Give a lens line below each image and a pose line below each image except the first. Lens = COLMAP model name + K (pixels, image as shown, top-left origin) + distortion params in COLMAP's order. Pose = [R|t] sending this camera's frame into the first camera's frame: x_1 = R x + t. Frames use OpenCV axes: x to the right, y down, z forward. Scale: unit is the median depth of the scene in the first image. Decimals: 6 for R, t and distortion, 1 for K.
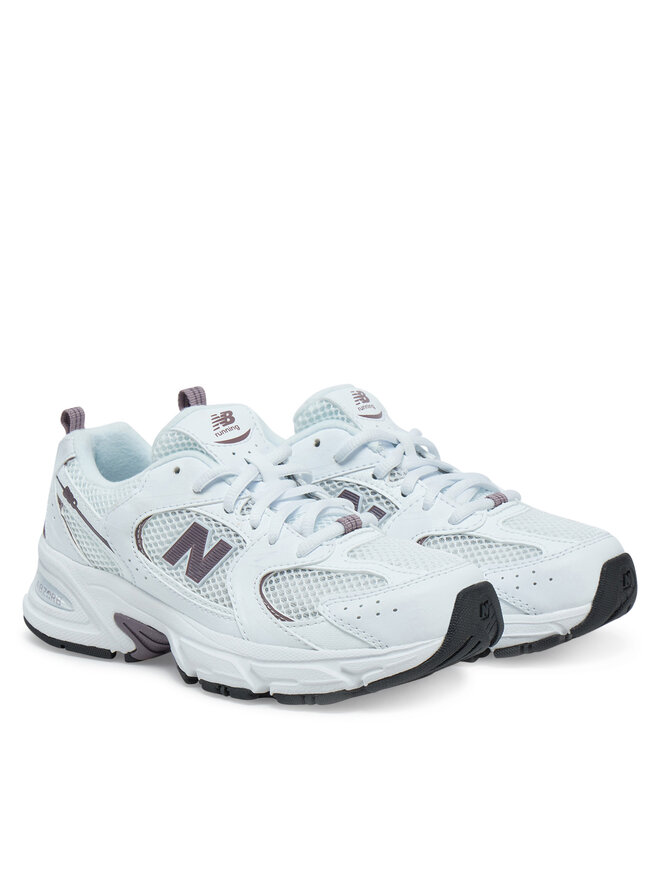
lens RADIAL K [[2583.3, 0, 330.0], [0, 2583.3, 439.8], [0, 0, 1]] dist [-0.064334, 0.000000]
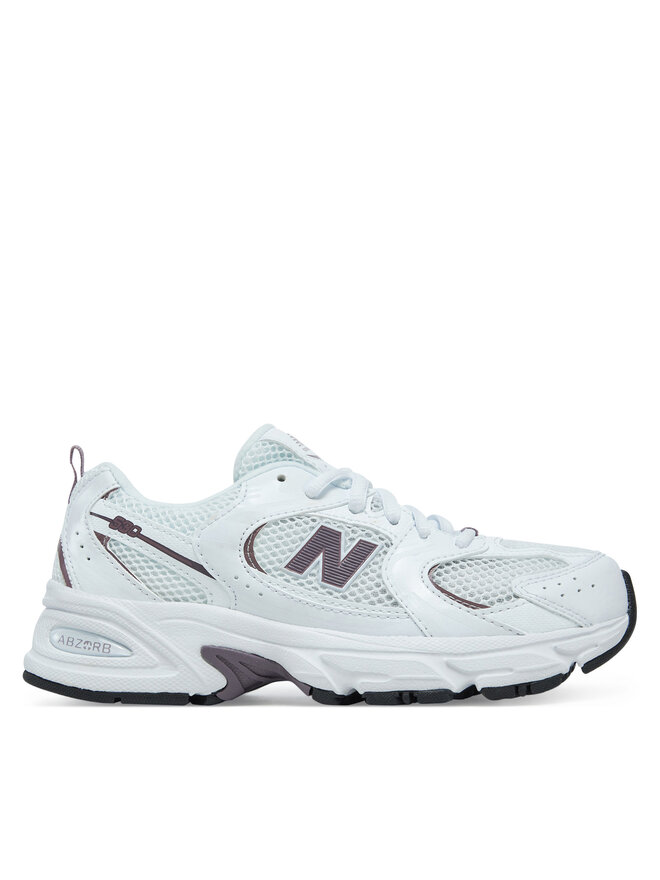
lens RADIAL K [[1241.1, 0, 330.3], [0, 1241.1, 441.0], [0, 0, 1]] dist [-0.104456, 0.000000]
pose [[0.832221, 0.064493, 0.550680, -0.293374], [0.094427, 0.962215, -0.255394, 0.115336], [-0.546343, 0.264543, 0.794686, 0.642435]]
